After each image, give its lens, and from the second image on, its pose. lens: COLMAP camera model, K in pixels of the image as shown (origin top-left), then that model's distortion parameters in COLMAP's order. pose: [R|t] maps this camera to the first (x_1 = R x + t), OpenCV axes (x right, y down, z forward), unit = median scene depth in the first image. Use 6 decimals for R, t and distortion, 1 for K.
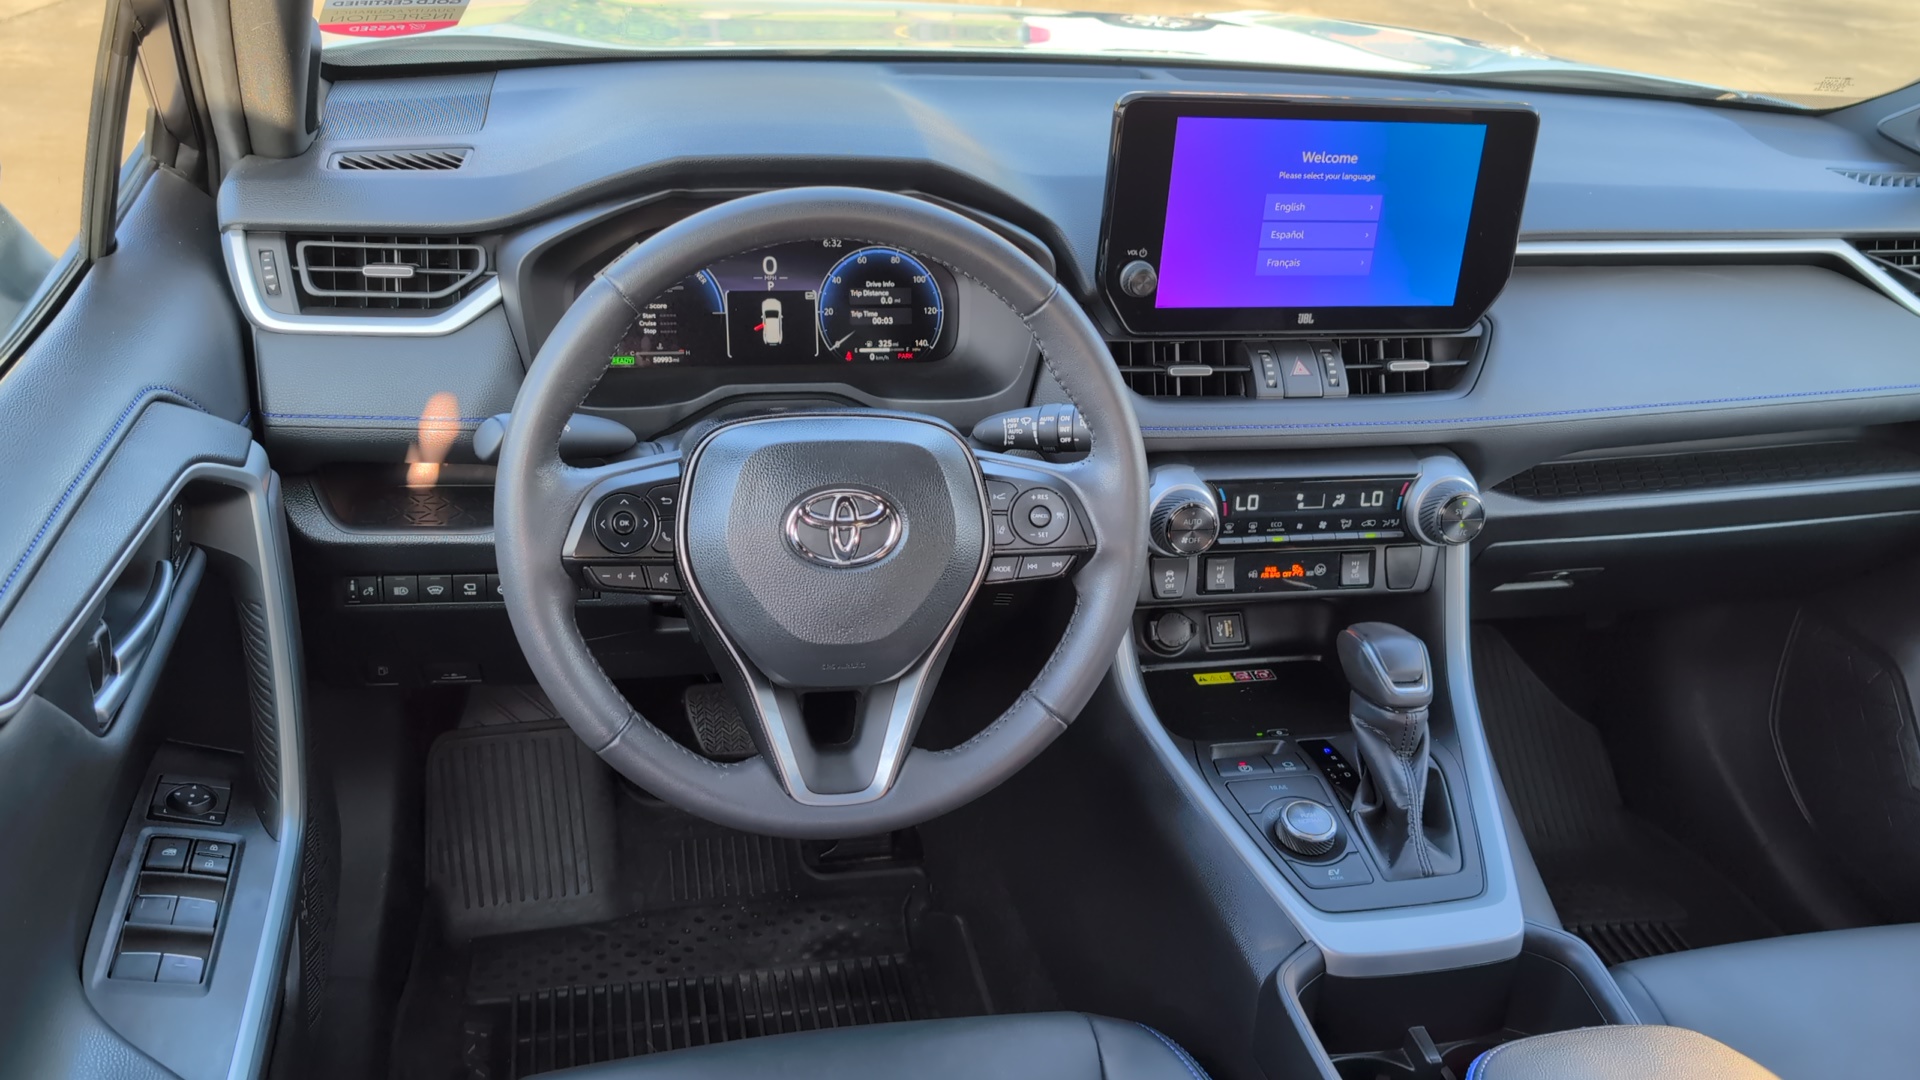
lens RADIAL K [[1607.3, 0, 929.6], [0, 1607.3, 541.0], [0, 0, 1]] dist [0.021434, -0.015870]
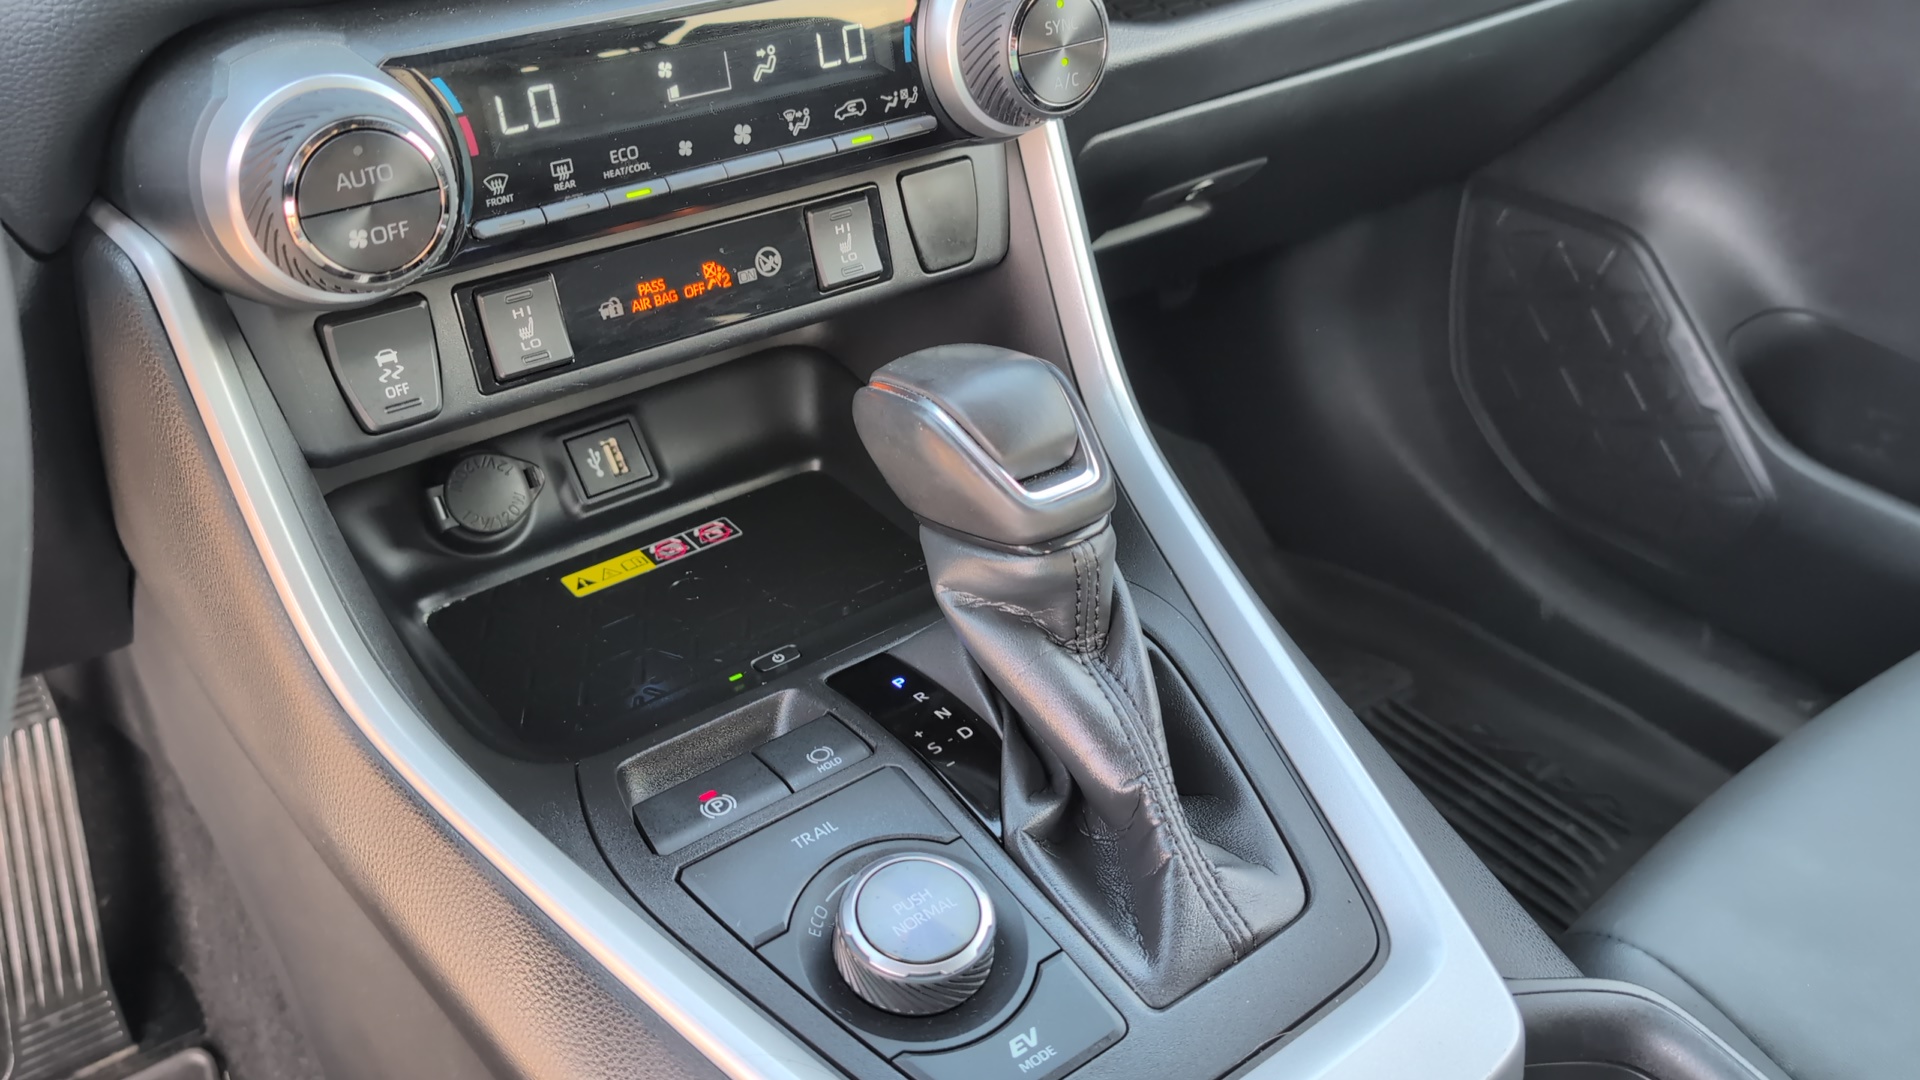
lens RADIAL K [[1607.3, 0, 929.6], [0, 1607.3, 541.0], [0, 0, 1]] dist [0.021434, -0.015870]
pose [[0.912766, -0.281895, 0.295624, 0.144614], [0.249092, 0.957695, 0.144128, 0.039210], [-0.323746, -0.057917, 0.944370, 0.619295]]
